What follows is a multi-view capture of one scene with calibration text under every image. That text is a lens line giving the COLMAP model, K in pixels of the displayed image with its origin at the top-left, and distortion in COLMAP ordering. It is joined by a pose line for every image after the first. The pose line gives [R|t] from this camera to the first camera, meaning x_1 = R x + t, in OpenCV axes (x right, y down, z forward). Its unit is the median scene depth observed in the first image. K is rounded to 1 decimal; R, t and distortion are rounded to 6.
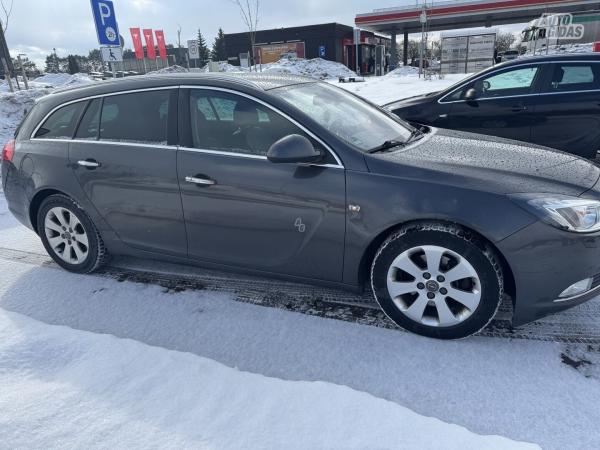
lens RADIAL K [[472.4, 0, 296.5], [0, 472.4, 225.8], [0, 0, 1]] dist [0.017446, -0.018406]
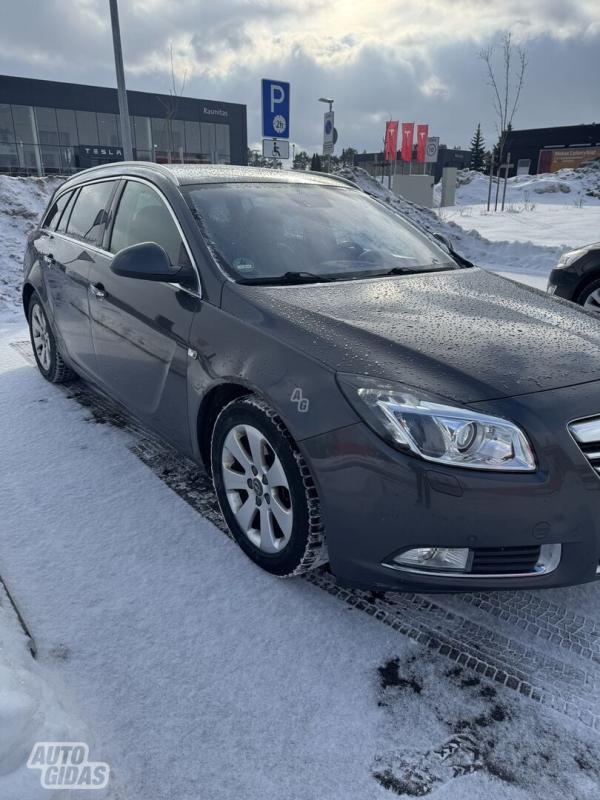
lens RADIAL K [[629.8, 0, 297.7], [0, 629.8, 400.8], [0, 0, 1]] dist [0.017446, -0.018406]
pose [[0.854436, 0.222060, -0.469711, 0.698967], [-0.214602, 0.974177, 0.070177, -0.066138], [0.473165, 0.040839, 0.880027, 0.220985]]
